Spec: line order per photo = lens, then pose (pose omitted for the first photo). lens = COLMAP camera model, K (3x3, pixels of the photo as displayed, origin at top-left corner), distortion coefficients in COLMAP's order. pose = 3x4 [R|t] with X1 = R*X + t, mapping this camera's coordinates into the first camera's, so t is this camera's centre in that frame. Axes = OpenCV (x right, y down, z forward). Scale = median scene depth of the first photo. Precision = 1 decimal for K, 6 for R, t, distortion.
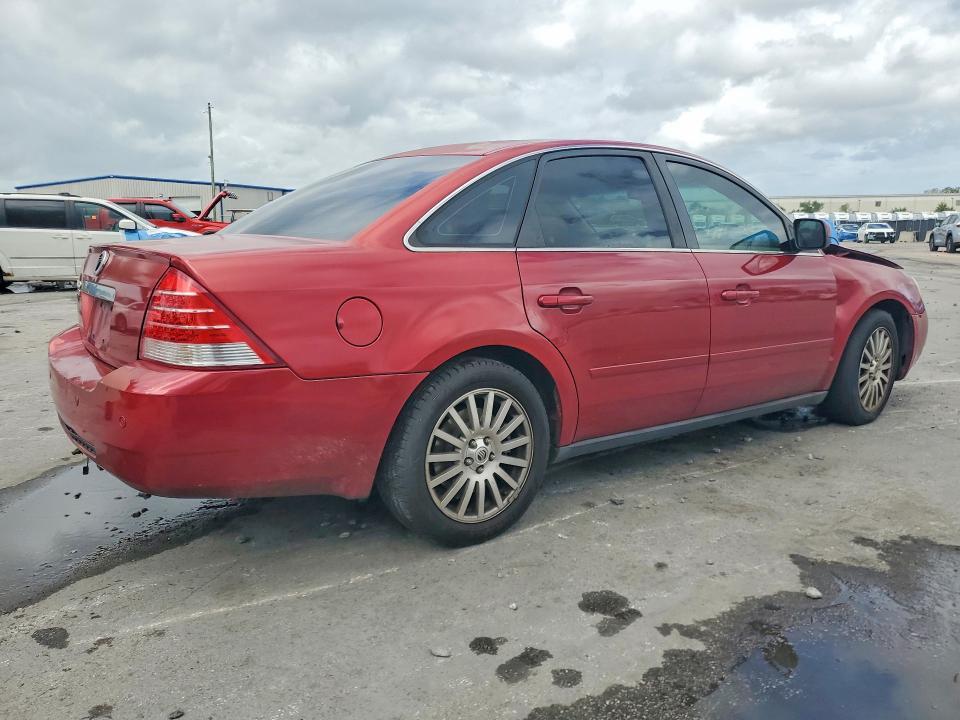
lens RADIAL K [[809.4, 0, 476.6], [0, 809.4, 360.3], [0, 0, 1]] dist [0.029147, -0.008676]
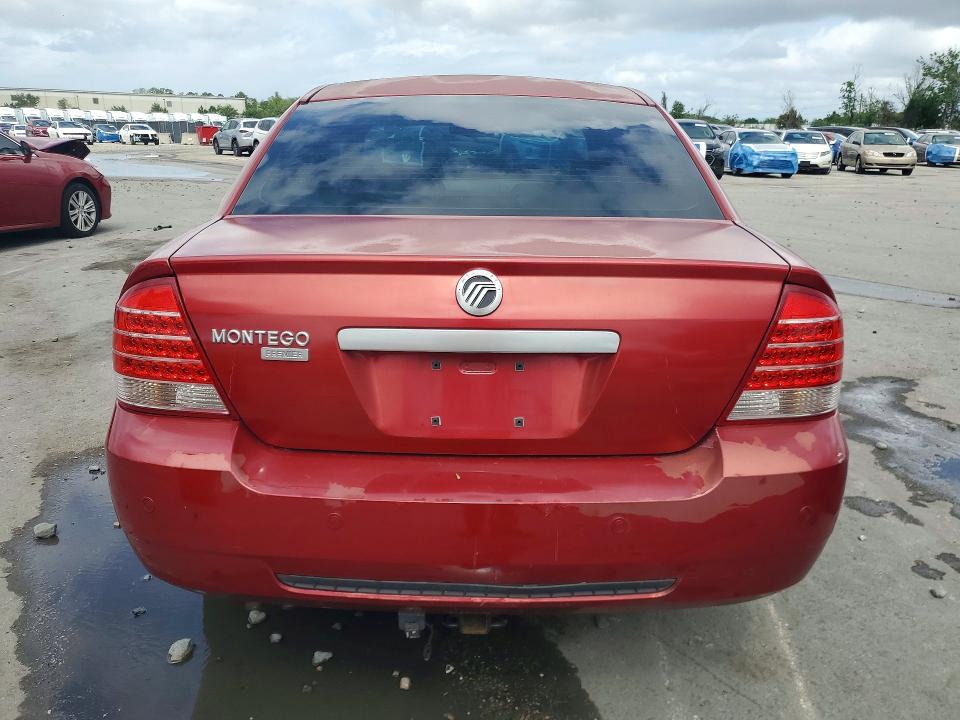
lens RADIAL K [[809.4, 0, 476.6], [0, 809.4, 360.3], [0, 0, 1]] dist [0.029147, -0.008676]
pose [[0.544768, -0.220992, 0.808944, -0.142457], [0.117371, 0.975250, 0.187383, -0.026124], [-0.830332, -0.007133, 0.557223, 0.108441]]
